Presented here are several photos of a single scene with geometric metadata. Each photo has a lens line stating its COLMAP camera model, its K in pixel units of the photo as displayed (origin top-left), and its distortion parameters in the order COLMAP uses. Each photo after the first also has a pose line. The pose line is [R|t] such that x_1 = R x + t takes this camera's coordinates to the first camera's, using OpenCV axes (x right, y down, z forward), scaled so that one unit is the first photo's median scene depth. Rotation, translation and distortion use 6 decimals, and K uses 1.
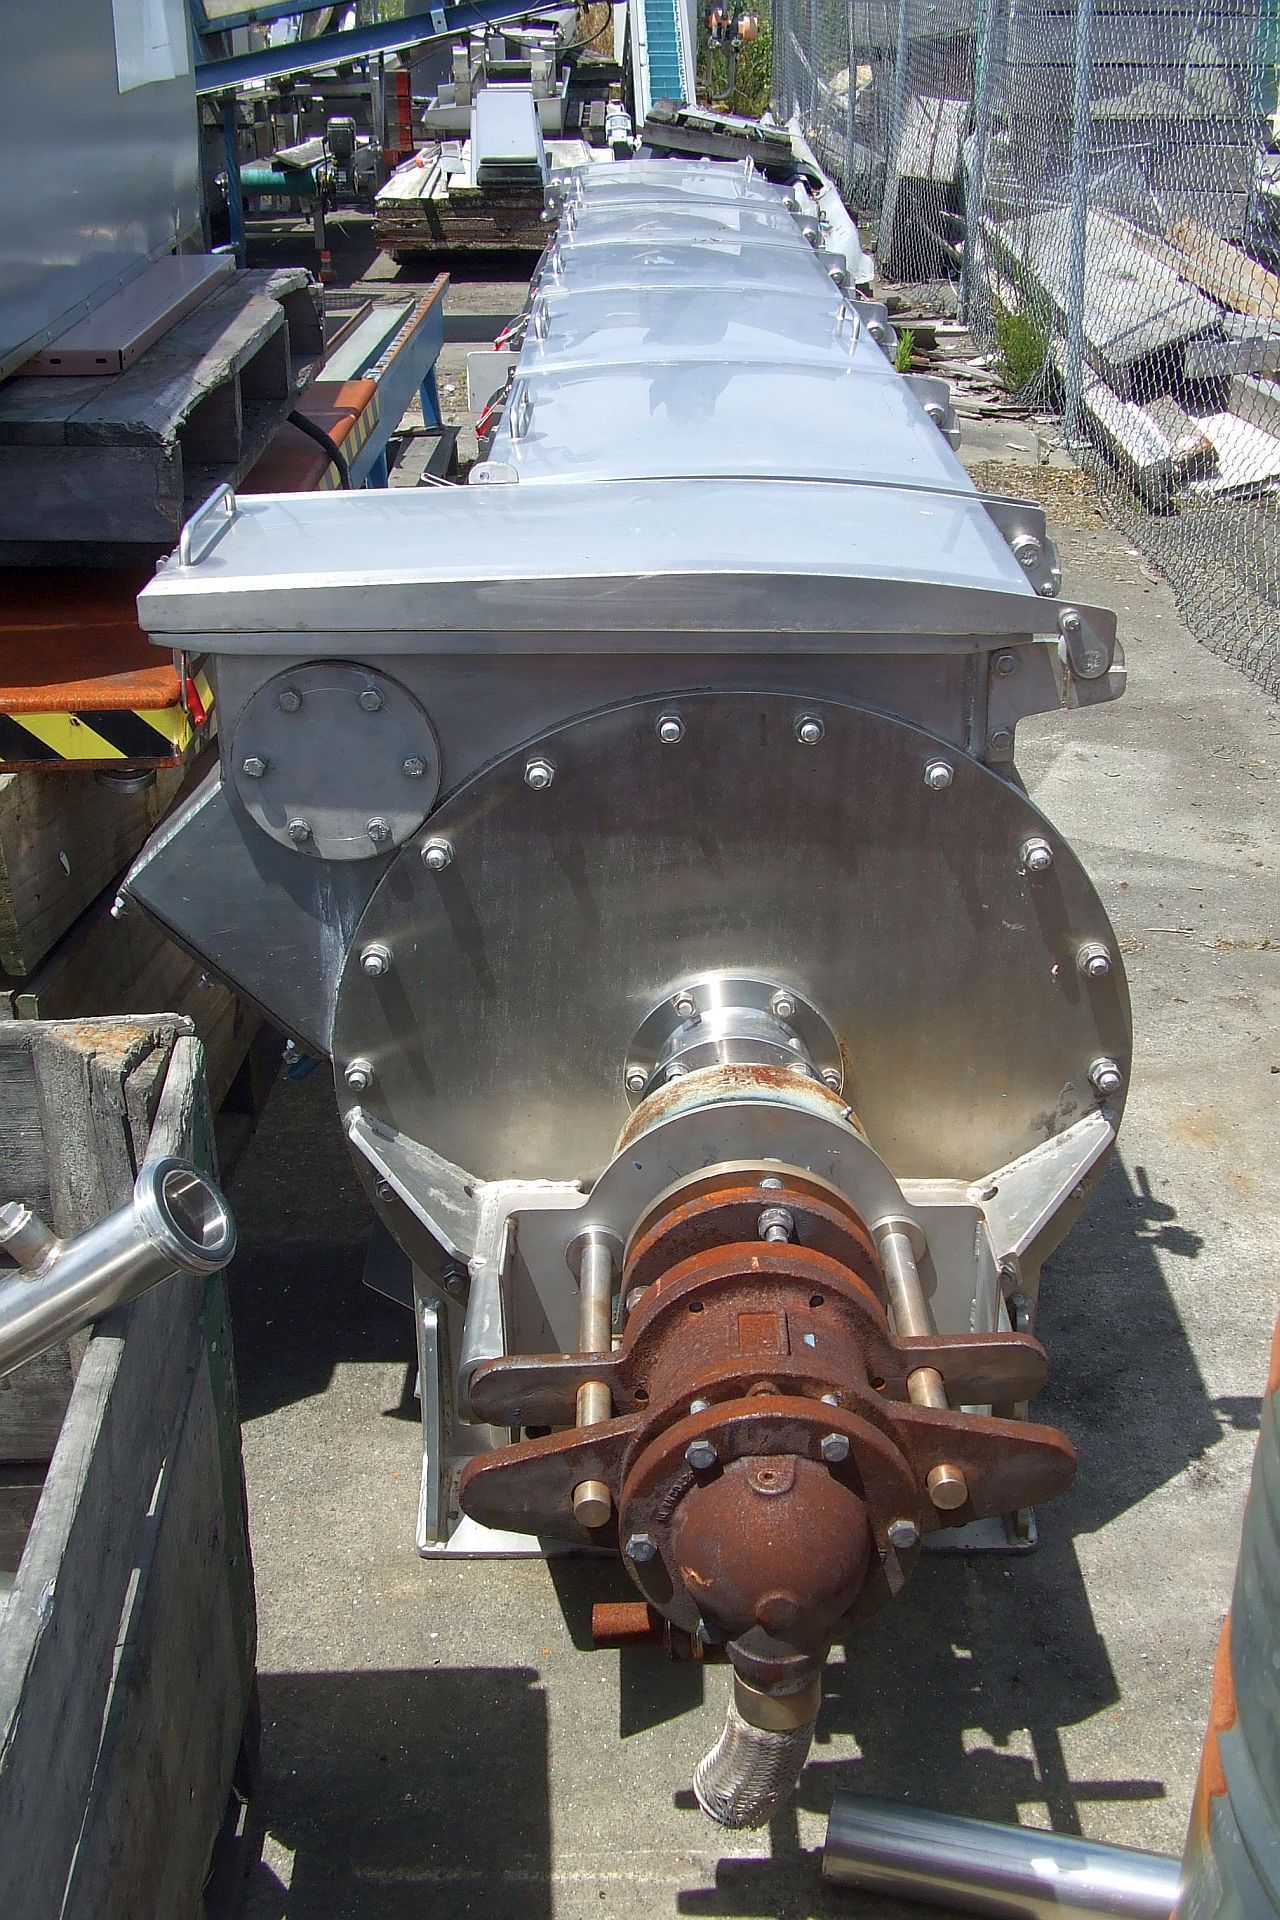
lens RADIAL K [[2182.6, 0, 626.9], [0, 2182.6, 950.3], [0, 0, 1]] dist [-0.064235, 0.000000]
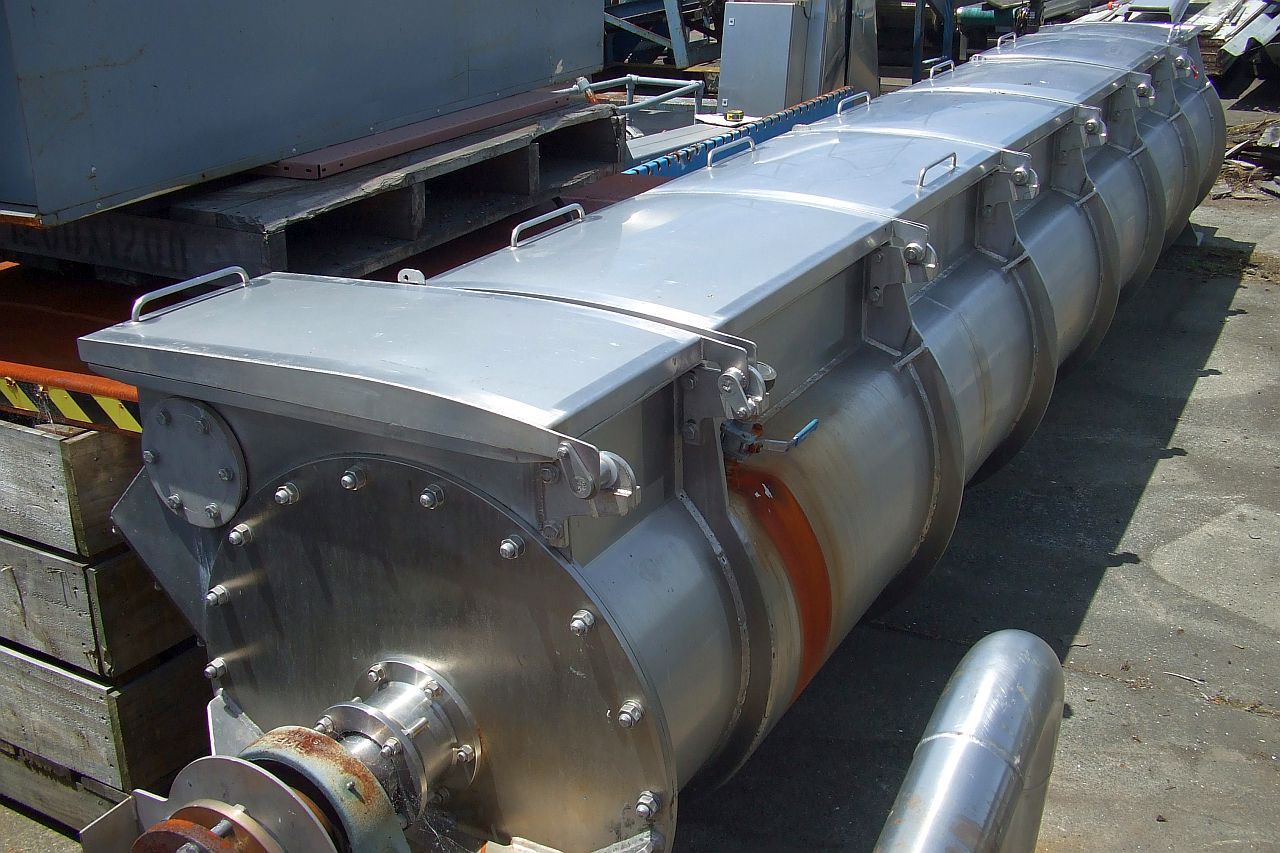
lens RADIAL K [[1455.0, 0, 638.3], [0, 1455.0, 425.3], [0, 0, 1]] dist [-0.064235, 0.000000]
pose [[0.882830, 0.152407, -0.444278, 0.556144], [-0.176449, 0.984224, -0.012992, -0.147345], [0.435289, 0.089862, 0.895795, 0.231248]]
